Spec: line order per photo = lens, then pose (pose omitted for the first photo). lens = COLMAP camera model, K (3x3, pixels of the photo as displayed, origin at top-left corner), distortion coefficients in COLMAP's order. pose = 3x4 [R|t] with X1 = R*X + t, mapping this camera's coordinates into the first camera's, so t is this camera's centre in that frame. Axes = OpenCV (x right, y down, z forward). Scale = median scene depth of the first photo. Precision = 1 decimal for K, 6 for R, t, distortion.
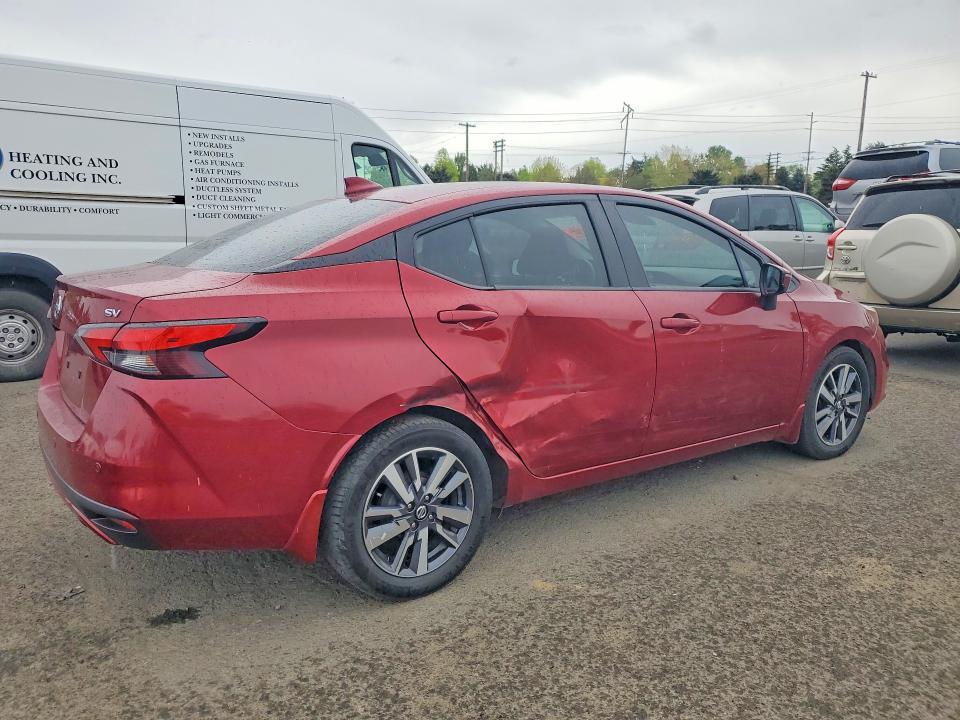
lens RADIAL K [[758.3, 0, 478.2], [0, 758.3, 361.5], [0, 0, 1]] dist [0.016315, 0.007033]
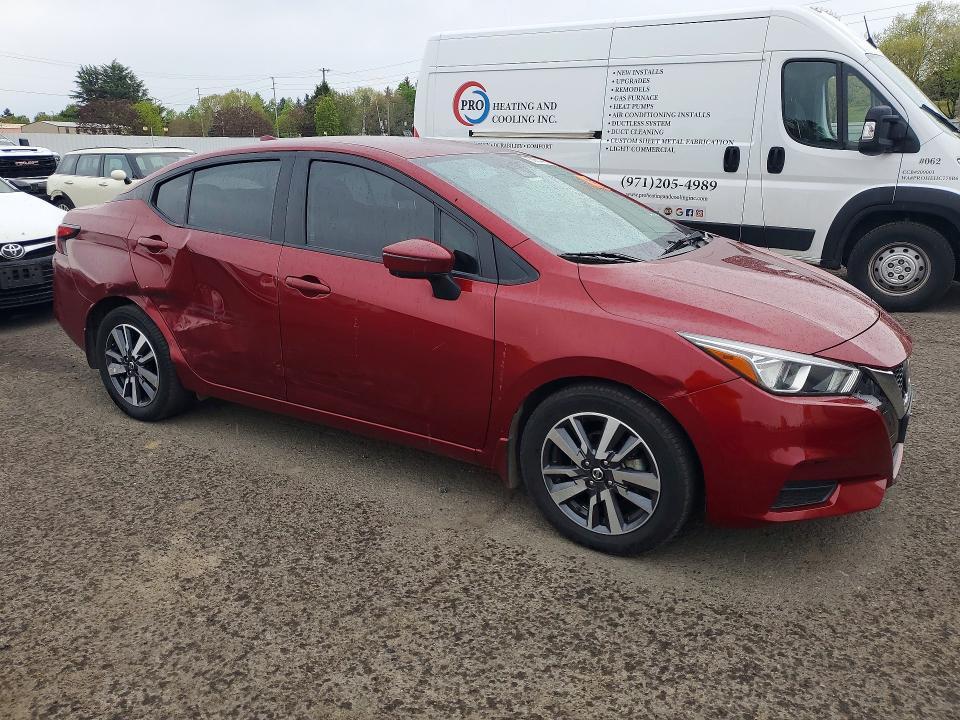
lens RADIAL K [[775.1, 0, 480.0], [0, 775.1, 360.0], [0, 0, 1]] dist [-0.001237, -0.001935]
pose [[0.354816, 0.251751, -0.900404, 0.757503], [-0.156943, 0.965437, 0.208088, -0.119593], [0.921670, 0.067479, 0.382062, 0.497952]]
